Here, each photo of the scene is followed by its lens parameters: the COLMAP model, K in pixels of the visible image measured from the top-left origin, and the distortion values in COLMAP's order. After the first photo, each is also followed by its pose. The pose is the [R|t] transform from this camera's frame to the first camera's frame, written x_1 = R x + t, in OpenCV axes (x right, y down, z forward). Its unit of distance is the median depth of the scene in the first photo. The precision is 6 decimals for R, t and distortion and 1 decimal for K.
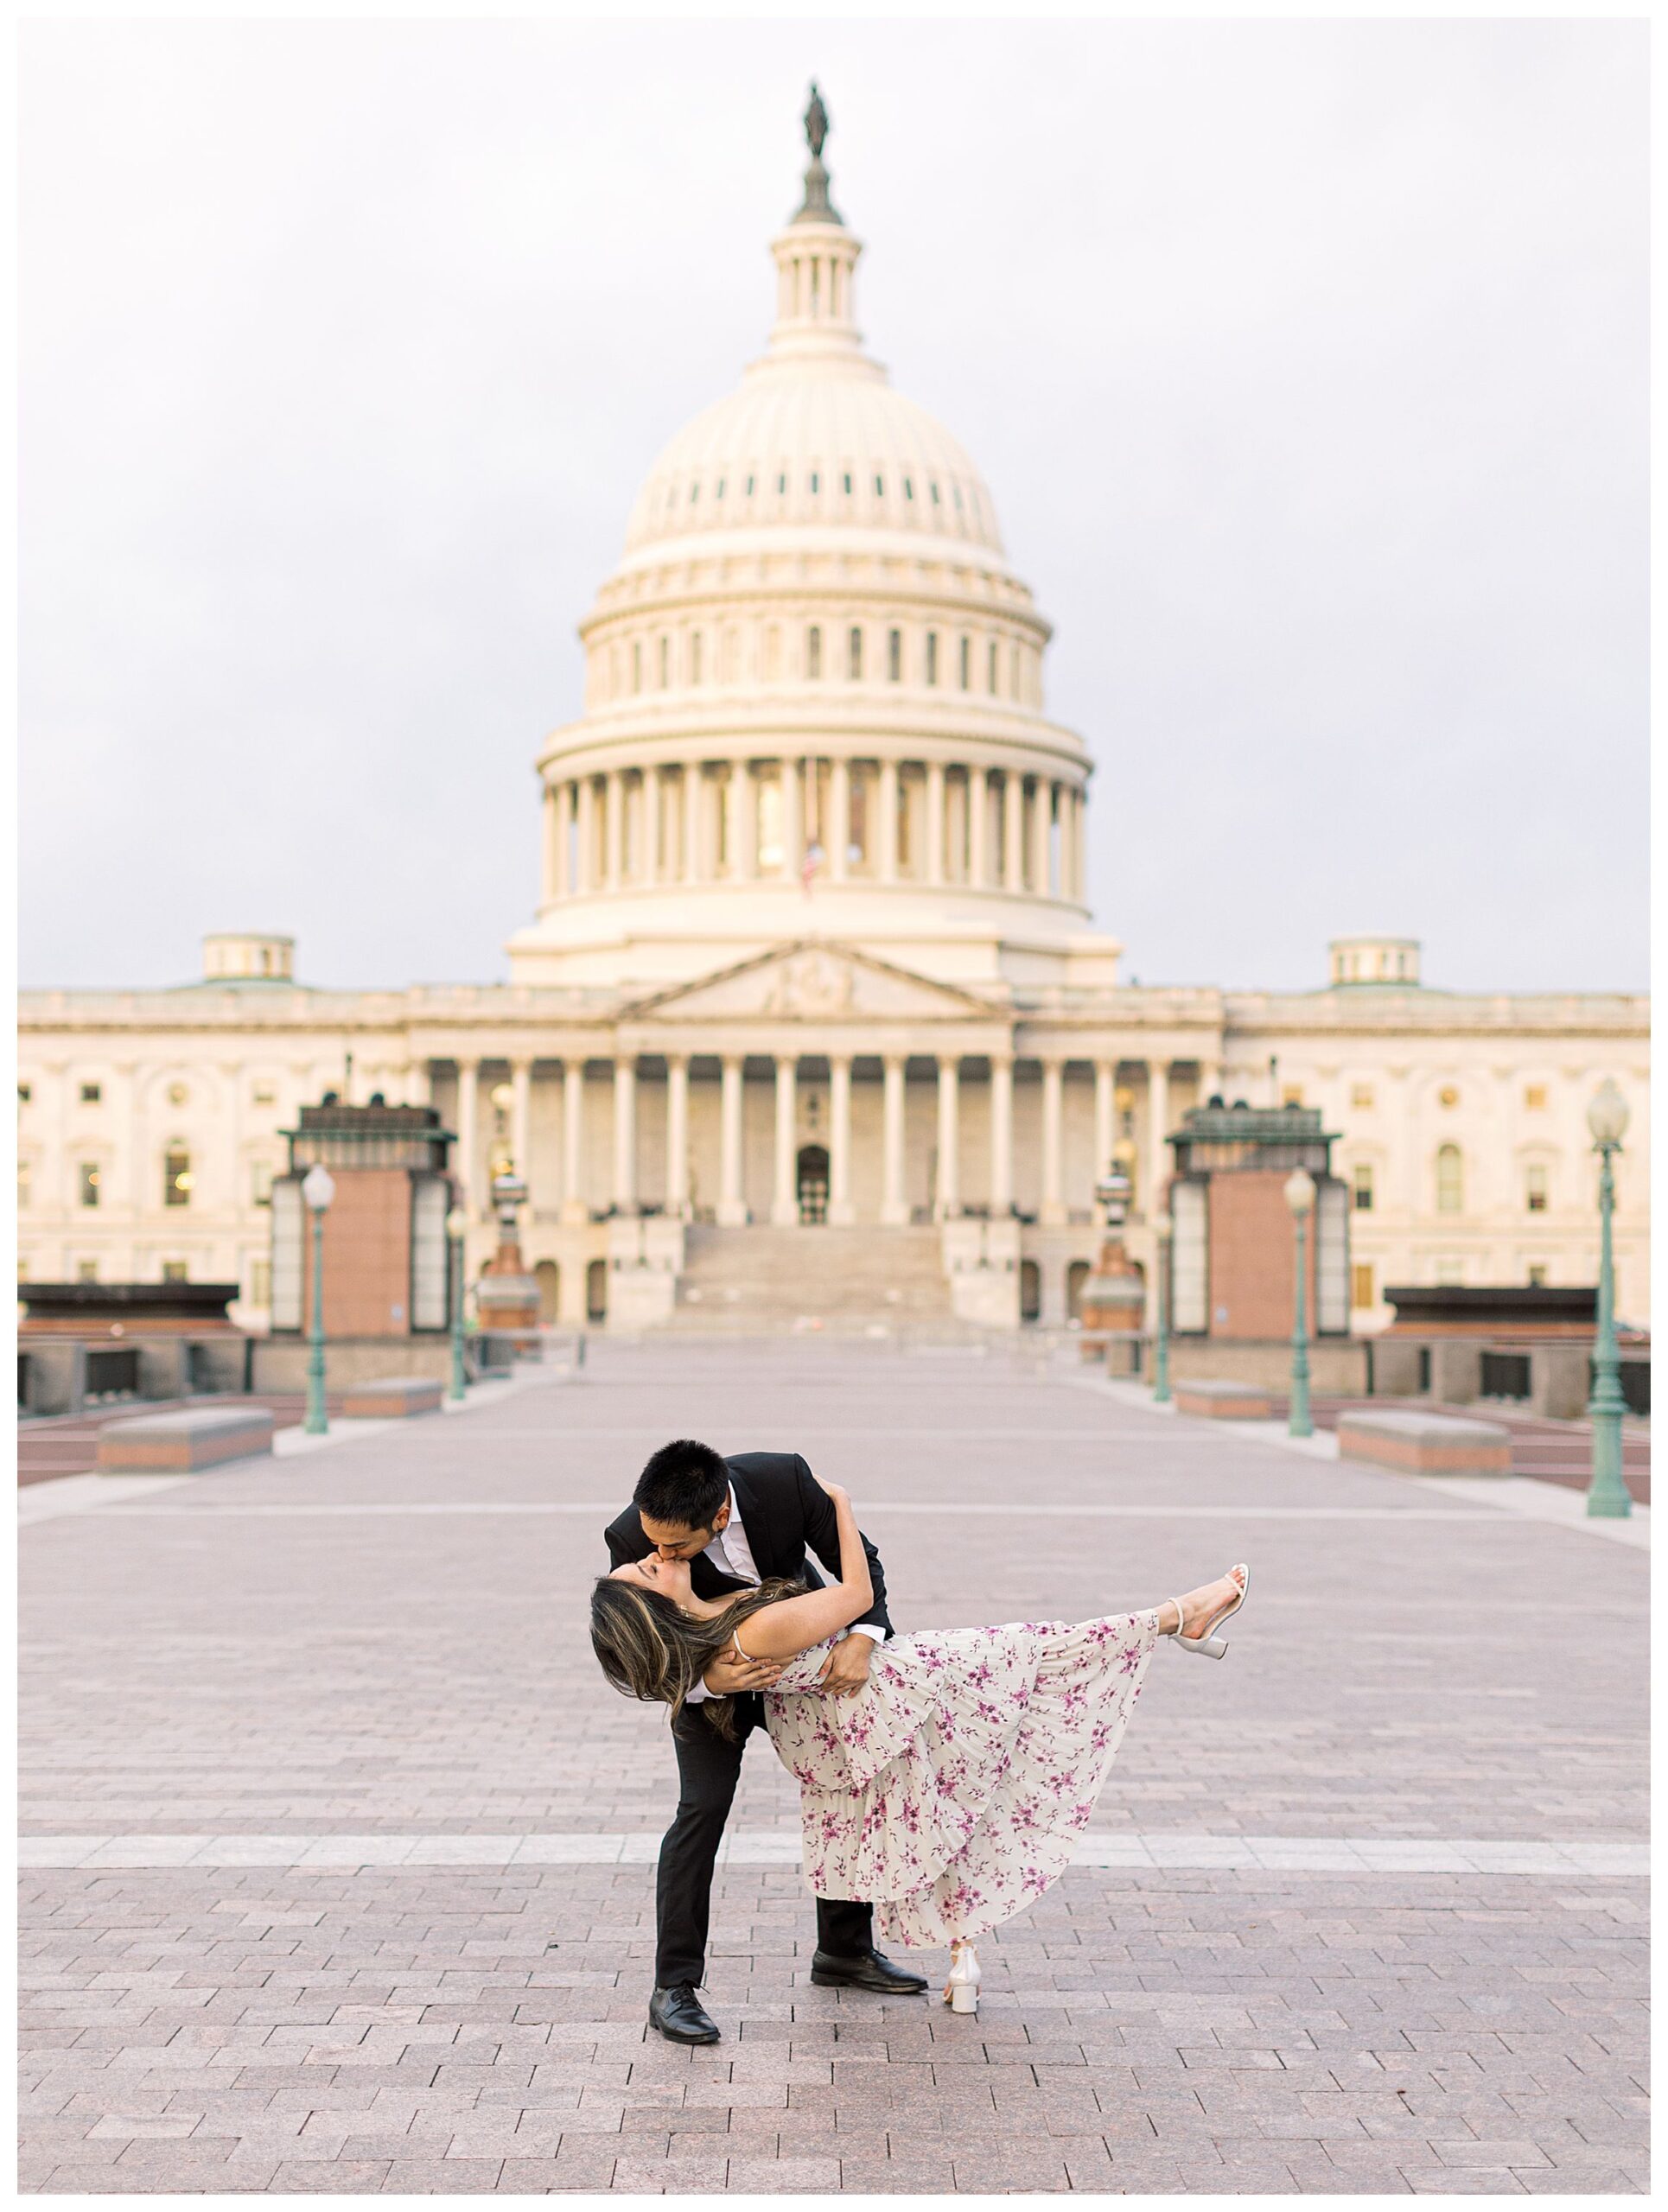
lens RADIAL K [[4516.4, 0, 901.7], [0, 4516.4, 1170.2], [0, 0, 1]] dist [0.058898, 0.011044]
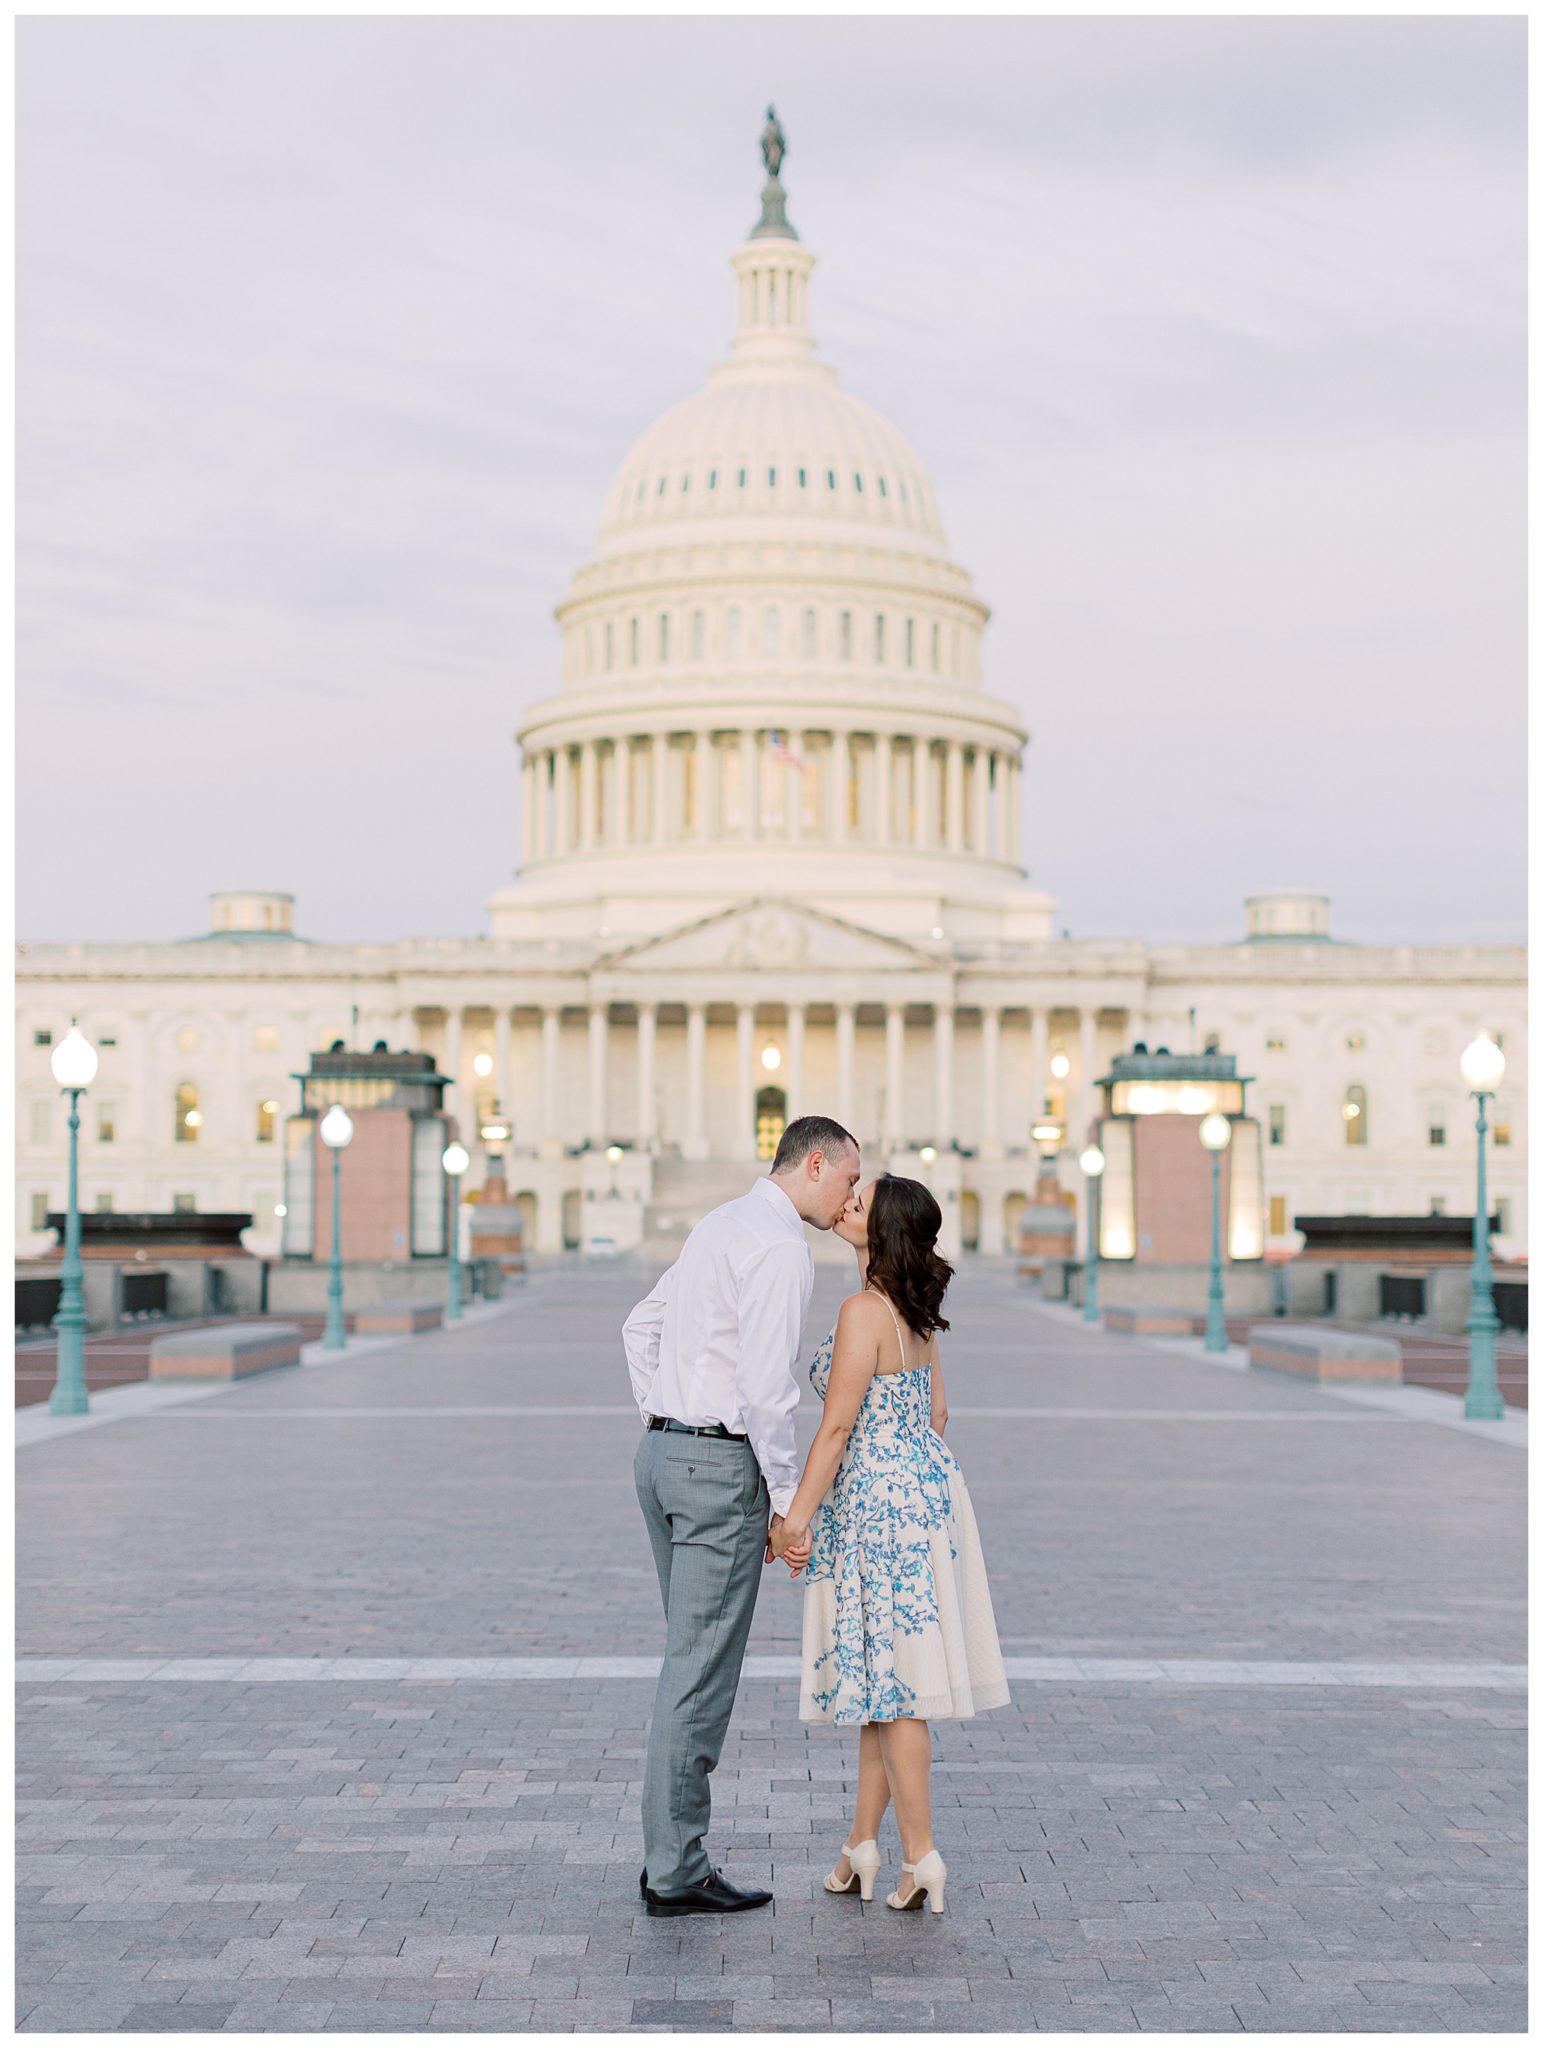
lens RADIAL K [[6556.8, 0, 812.1], [0, 6556.8, 900.4], [0, 0, 1]] dist [0.054220, -1.147222]
pose [[0.999884, 0.000428, 0.015237, -0.033840], [-0.000120, 0.999795, -0.020224, -0.018138], [-0.015242, 0.020220, 0.999679, -0.580698]]
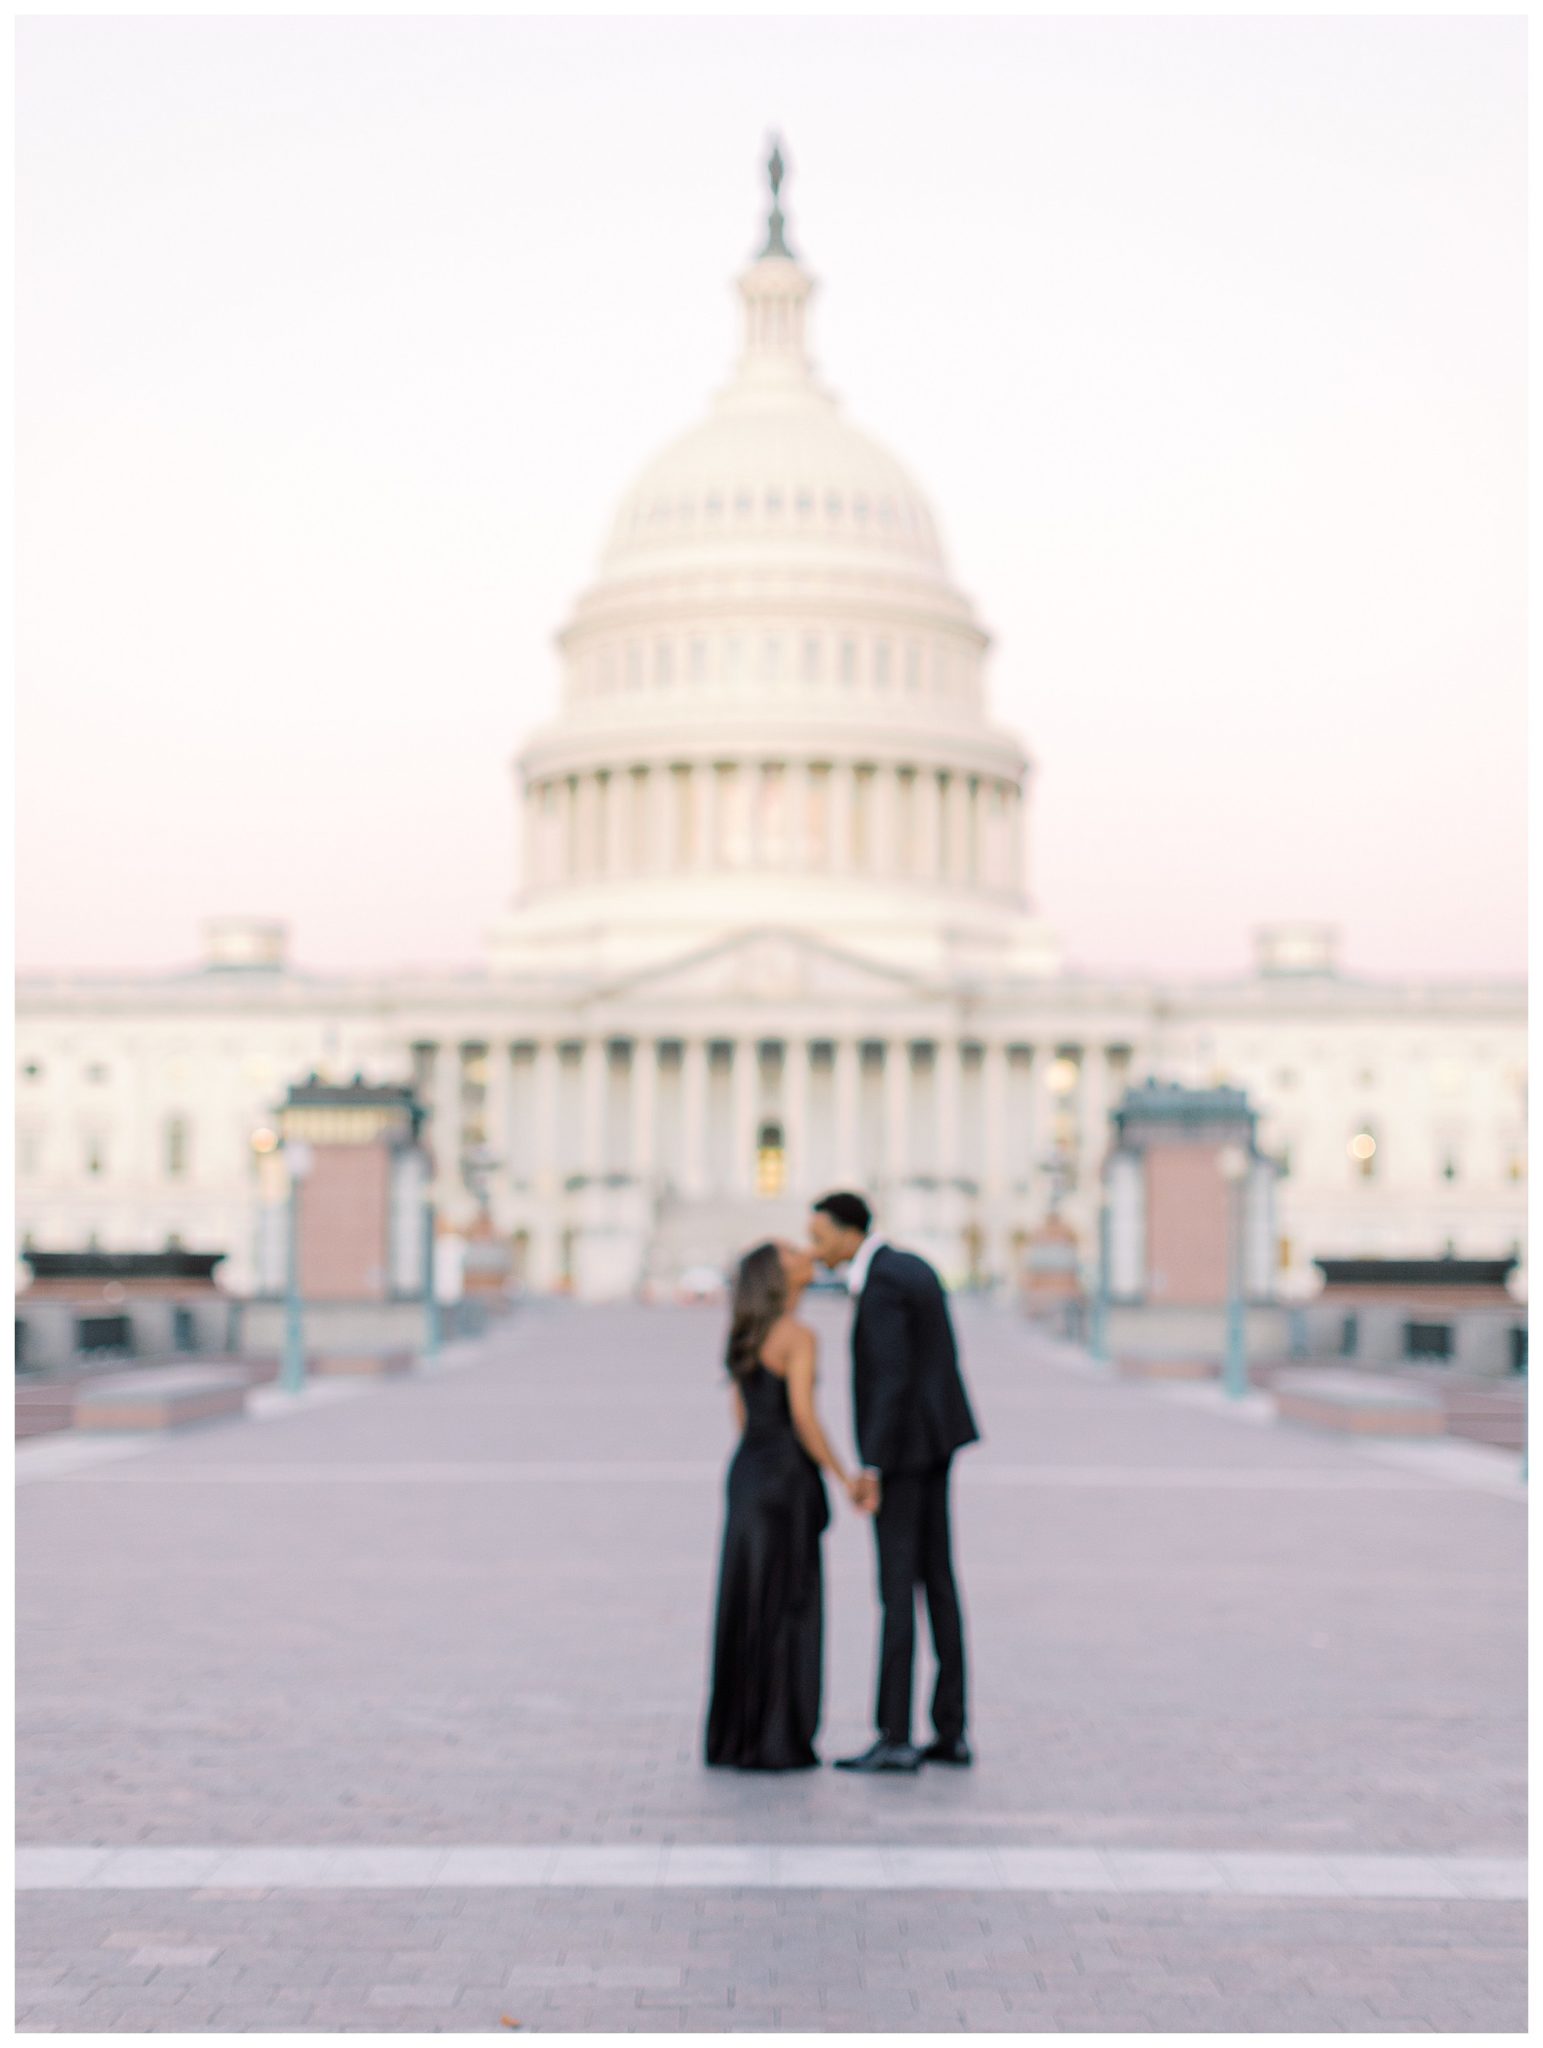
lens RADIAL K [[3254.7, 0, 828.8], [0, 3254.7, 1150.8], [0, 0, 1]] dist [0.042215, -0.099875]
pose [[0.999952, 0.001209, -0.009678, 0.001488], [-0.001195, 0.999998, 0.001385, 0.000660], [0.009680, -0.001373, 0.999952, 0.230206]]
